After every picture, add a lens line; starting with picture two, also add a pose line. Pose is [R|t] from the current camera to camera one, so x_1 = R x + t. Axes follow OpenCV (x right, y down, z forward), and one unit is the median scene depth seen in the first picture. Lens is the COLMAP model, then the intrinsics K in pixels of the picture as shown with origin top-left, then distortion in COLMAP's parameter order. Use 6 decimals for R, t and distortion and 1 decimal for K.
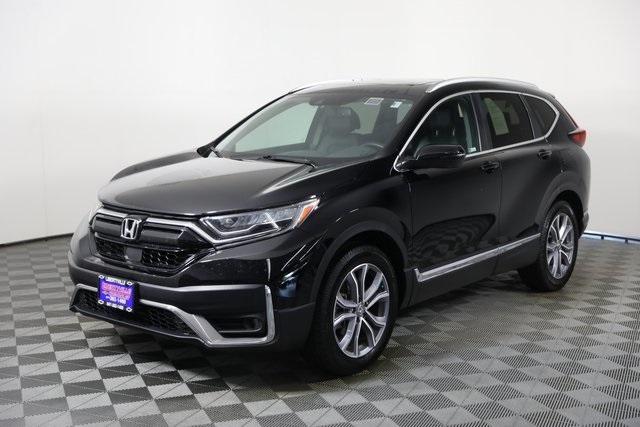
lens RADIAL K [[865.8, 0, 320.0], [0, 865.8, 213.5], [0, 0, 1]] dist [0.148424, 0.013754]
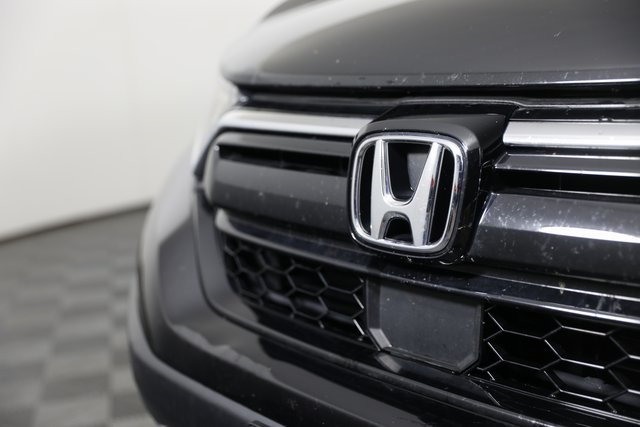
lens RADIAL K [[923.1, 0, 320.0], [0, 923.1, 213.5], [0, 0, 1]] dist [0.004660, 0.002889]
pose [[0.988940, -0.043360, -0.141837, -0.204548], [0.051975, 0.996985, 0.057608, 0.010010], [0.138912, -0.064343, 0.988212, 0.796520]]
